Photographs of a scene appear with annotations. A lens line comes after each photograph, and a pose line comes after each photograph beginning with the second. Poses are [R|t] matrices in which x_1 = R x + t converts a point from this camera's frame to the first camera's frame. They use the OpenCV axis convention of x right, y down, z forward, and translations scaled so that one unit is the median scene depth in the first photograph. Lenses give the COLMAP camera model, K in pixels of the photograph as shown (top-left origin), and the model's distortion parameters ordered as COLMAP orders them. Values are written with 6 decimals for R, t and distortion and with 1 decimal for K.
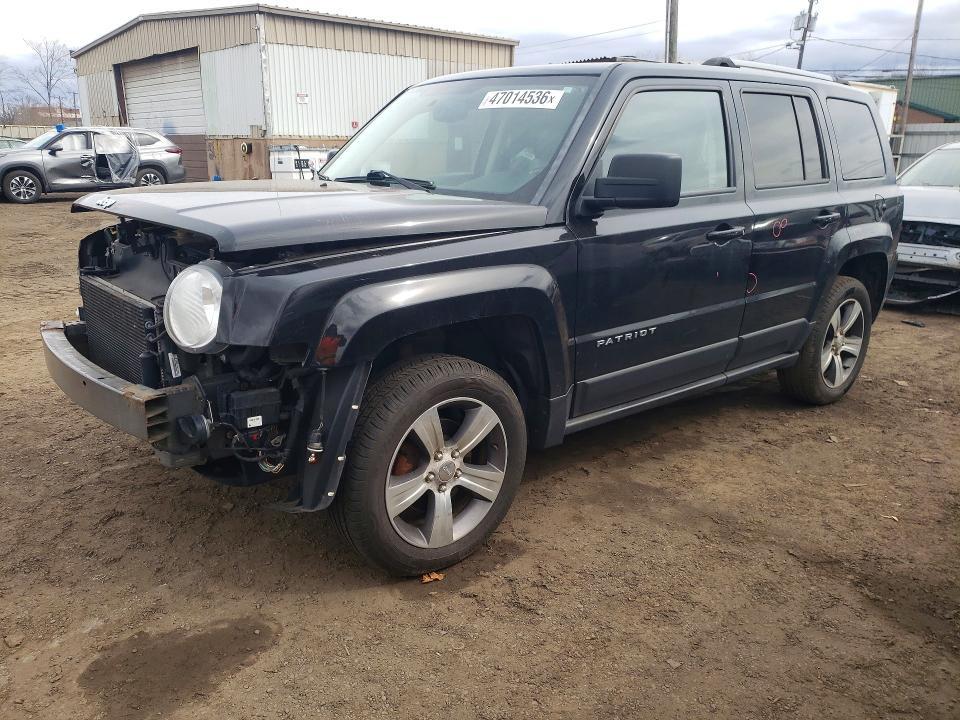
lens RADIAL K [[762.4, 0, 484.0], [0, 762.4, 358.2], [0, 0, 1]] dist [0.005823, 0.006898]
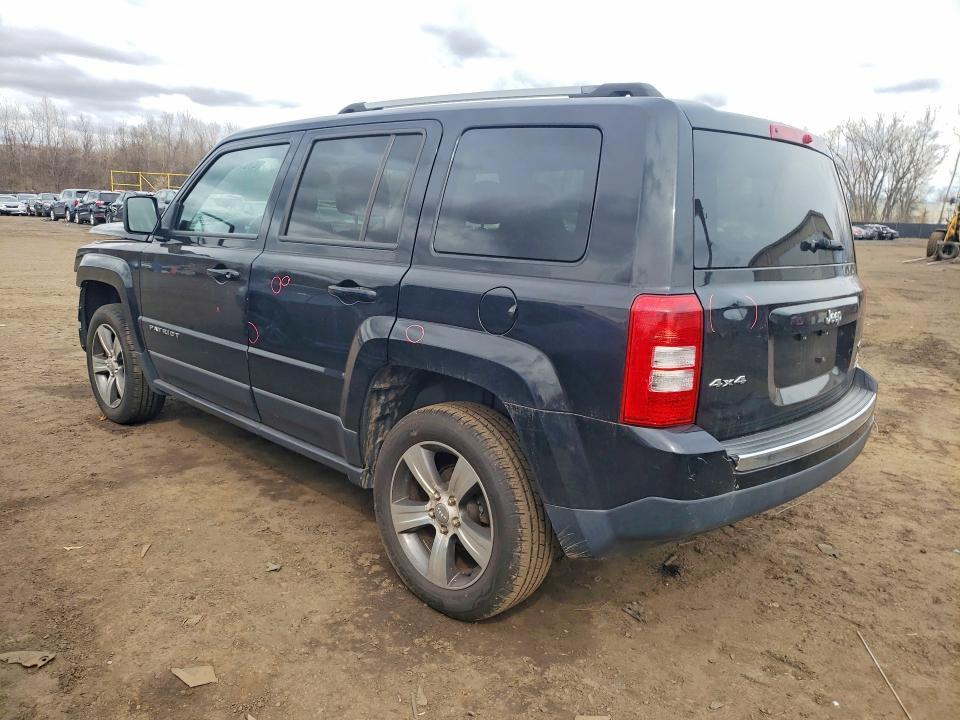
lens RADIAL K [[815.7, 0, 461.4], [0, 815.7, 363.1], [0, 0, 1]] dist [0.012336, 0.009394]
pose [[0.037100, 0.176450, -0.983610, 1.374257], [-0.306054, 0.938995, 0.156902, -0.303427], [0.951291, 0.295217, 0.088840, 1.165000]]
